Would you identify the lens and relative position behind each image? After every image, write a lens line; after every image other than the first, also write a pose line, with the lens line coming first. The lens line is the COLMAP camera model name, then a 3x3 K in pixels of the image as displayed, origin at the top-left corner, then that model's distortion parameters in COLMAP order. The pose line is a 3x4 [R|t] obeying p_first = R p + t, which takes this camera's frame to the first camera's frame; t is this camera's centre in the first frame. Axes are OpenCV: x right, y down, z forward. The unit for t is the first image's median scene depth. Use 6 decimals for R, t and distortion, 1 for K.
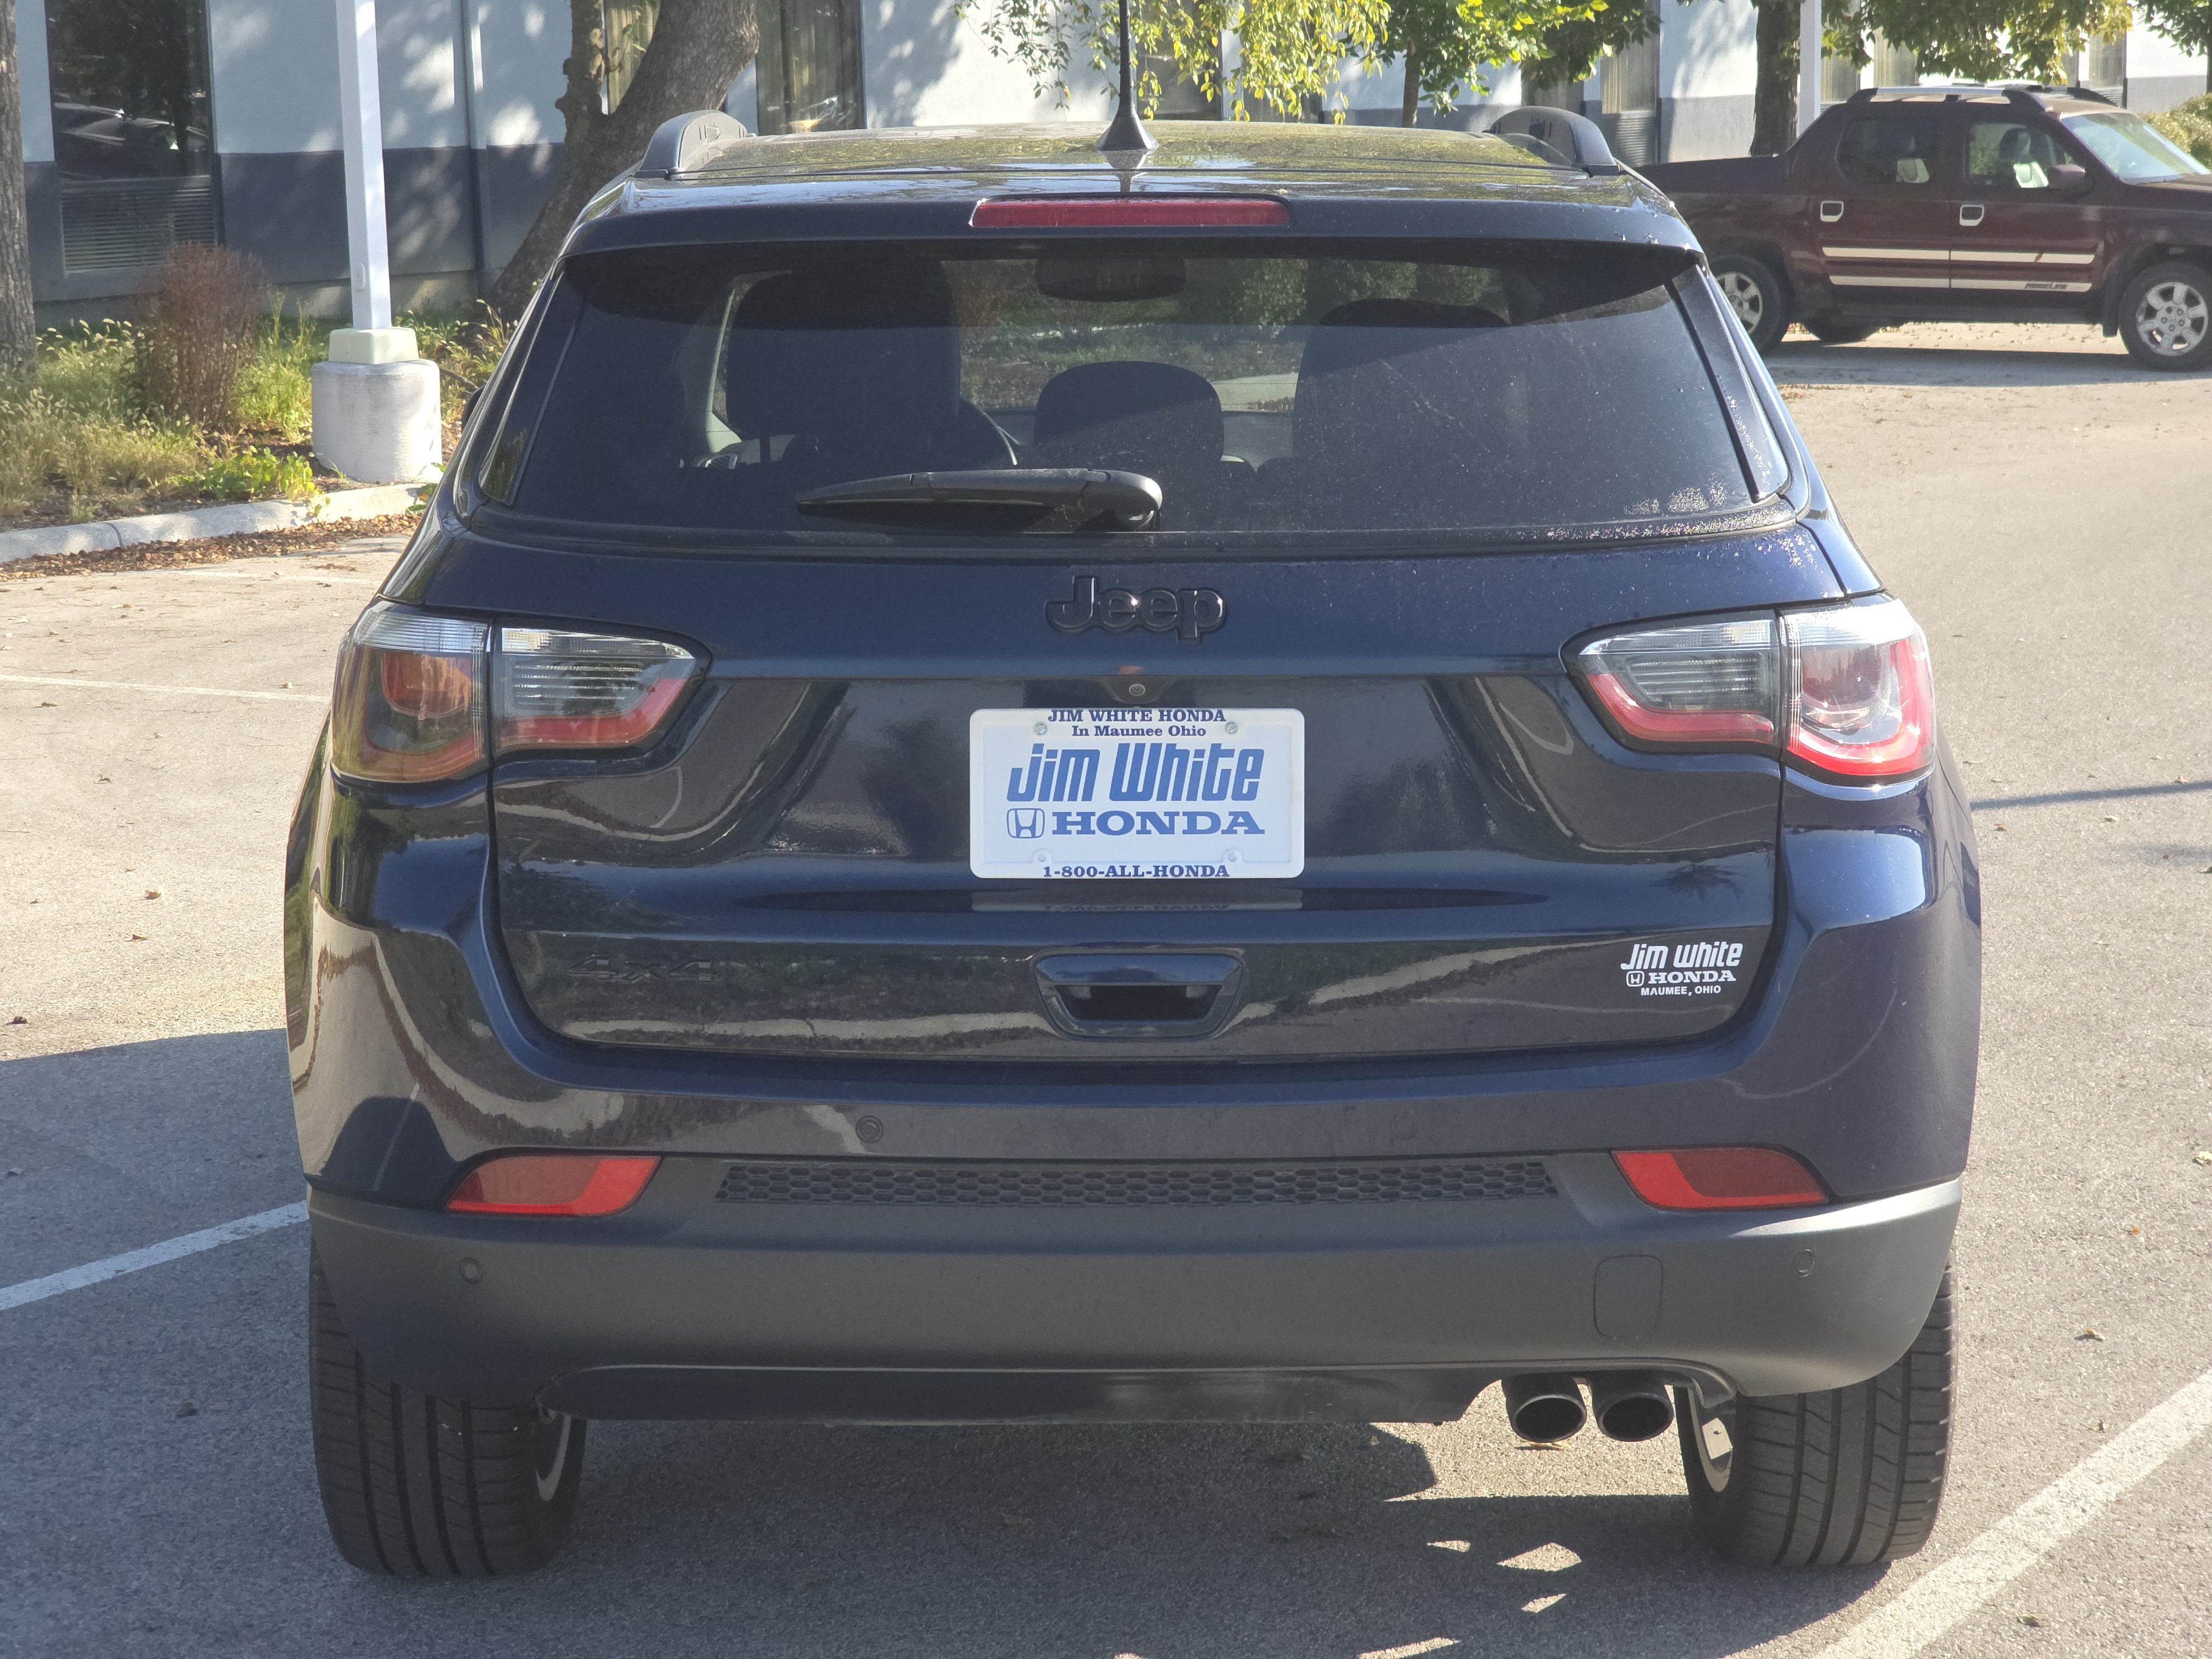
lens RADIAL K [[4617.7, 0, 1106.0], [0, 4617.7, 829.5], [0, 0, 1]] dist [-0.652977, 3.791407]
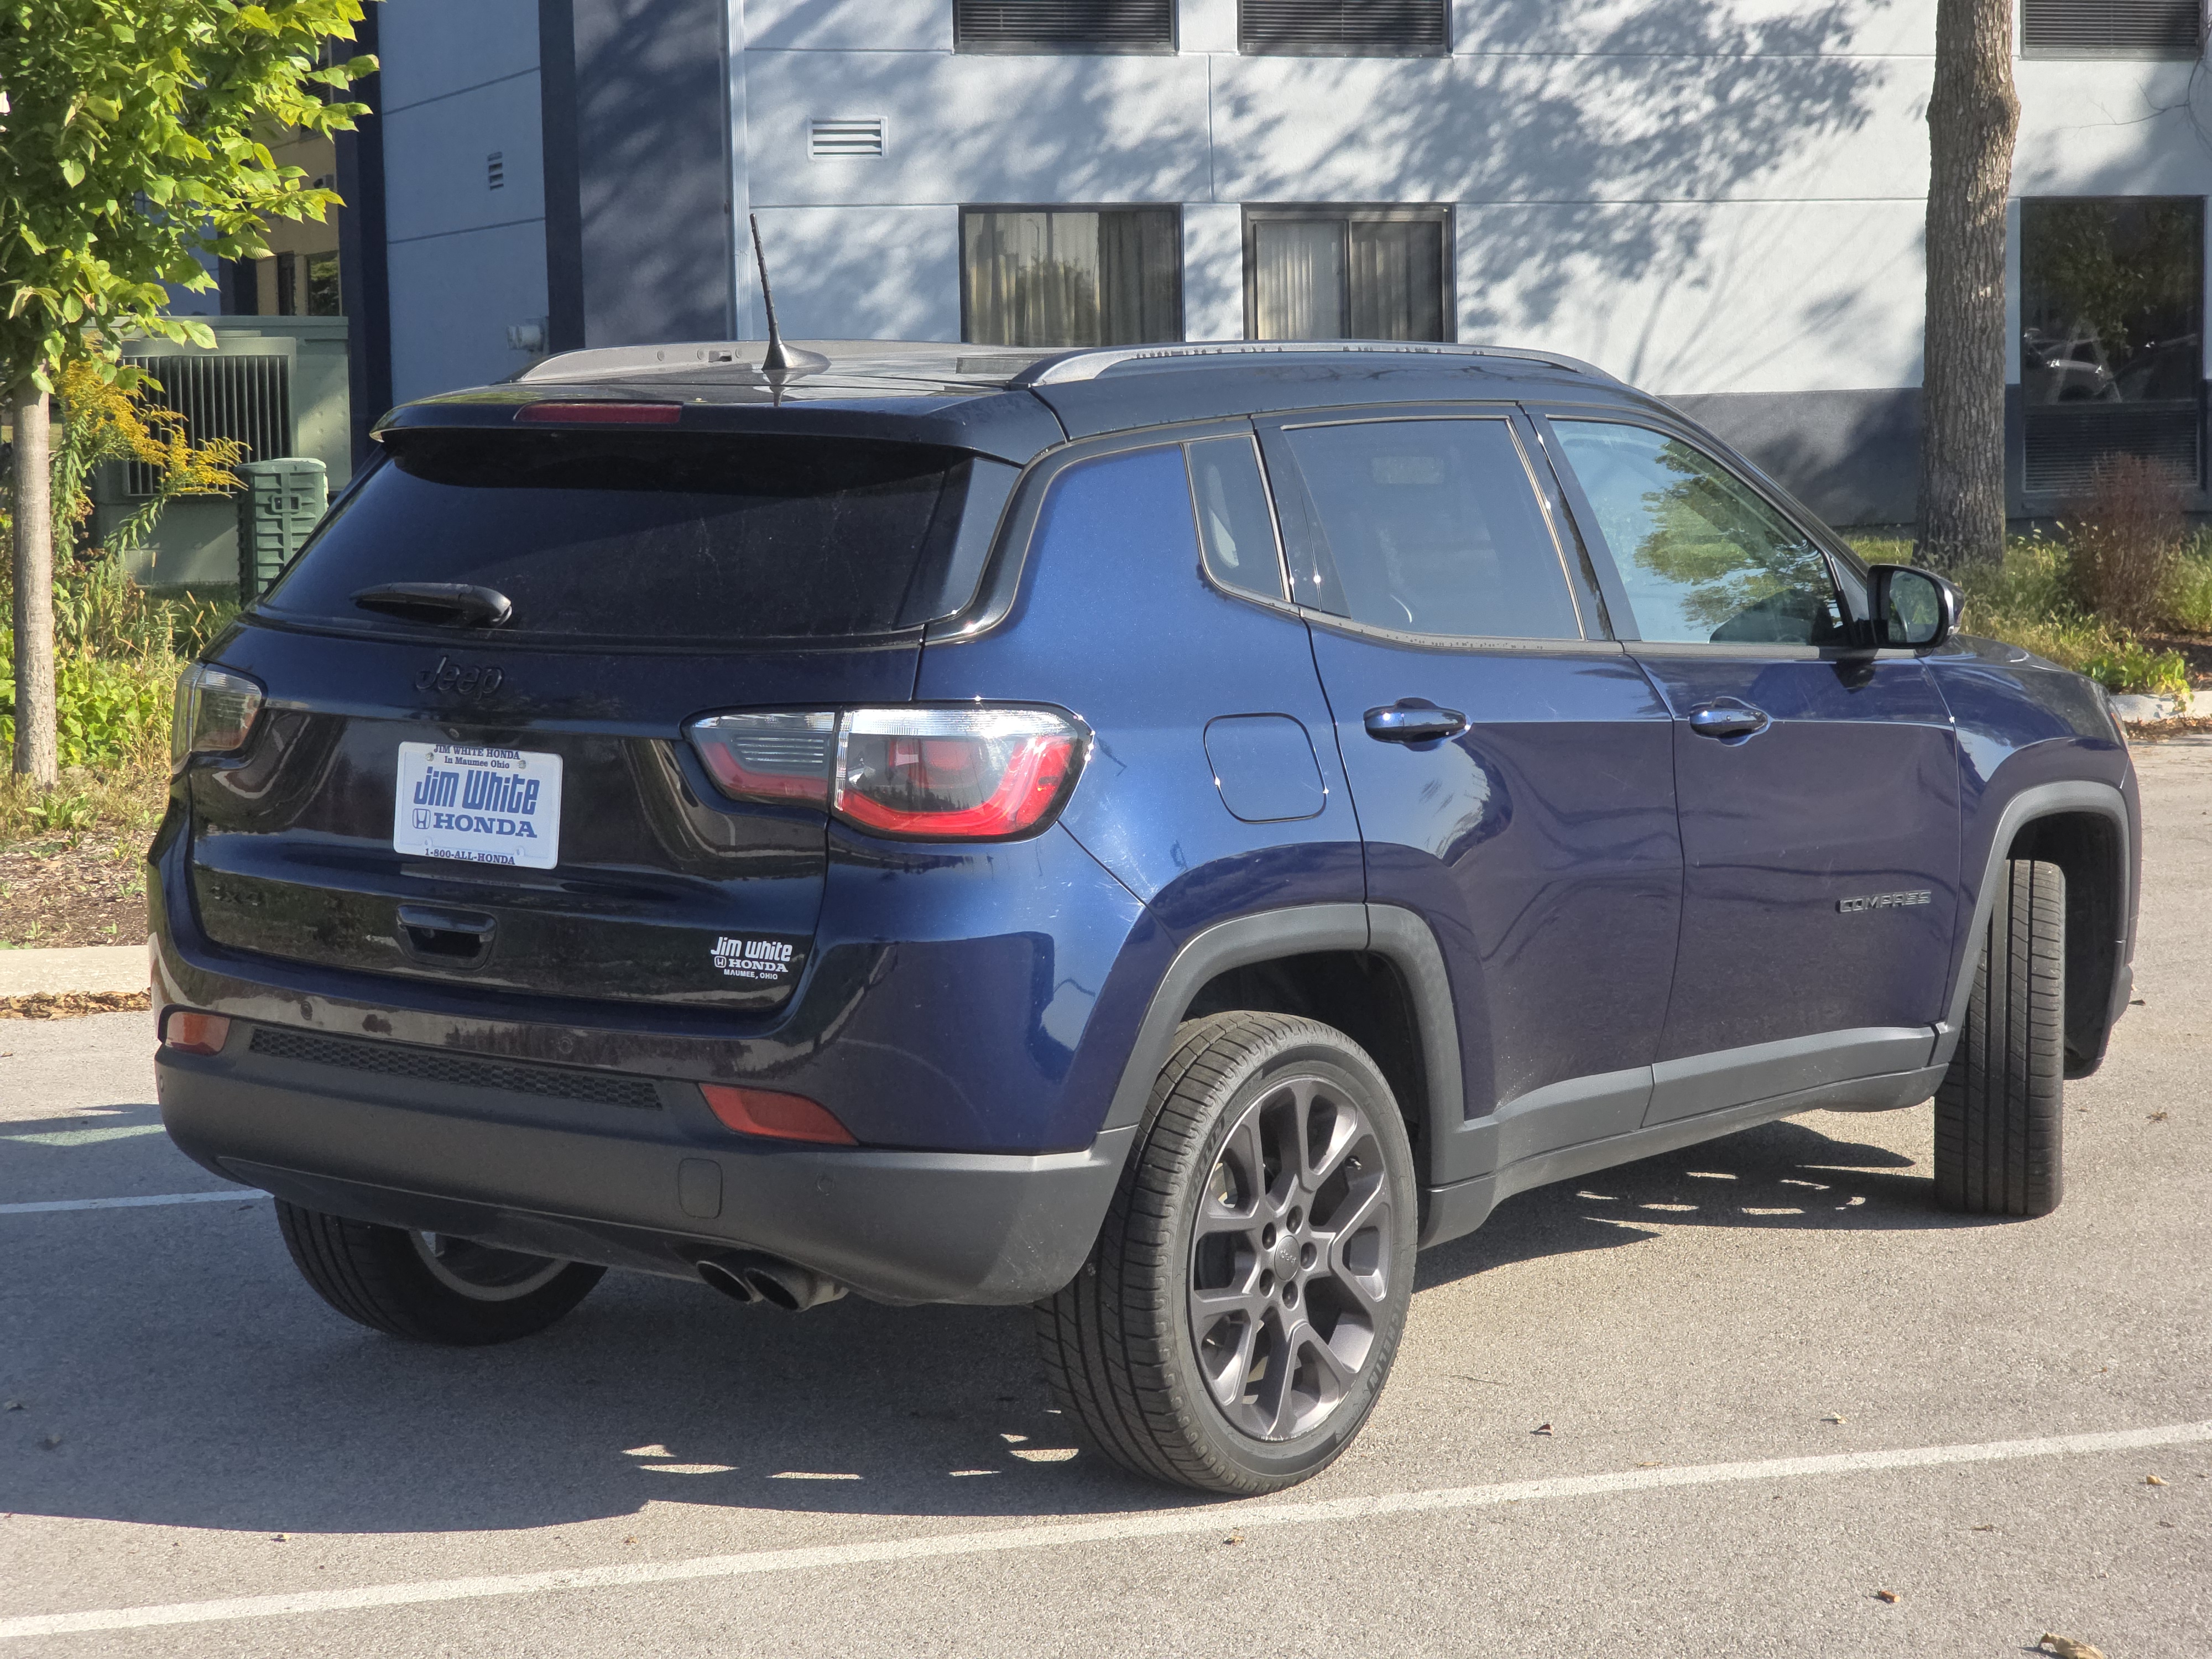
lens RADIAL K [[4617.7, 0, 1106.0], [0, 4617.7, 829.5], [0, 0, 1]] dist [-0.652977, 3.791407]
pose [[0.786724, 0.073099, -0.612961, 1.070507], [-0.102452, 0.994655, -0.012877, -0.001578], [0.608743, 0.072930, 0.790008, -0.040207]]
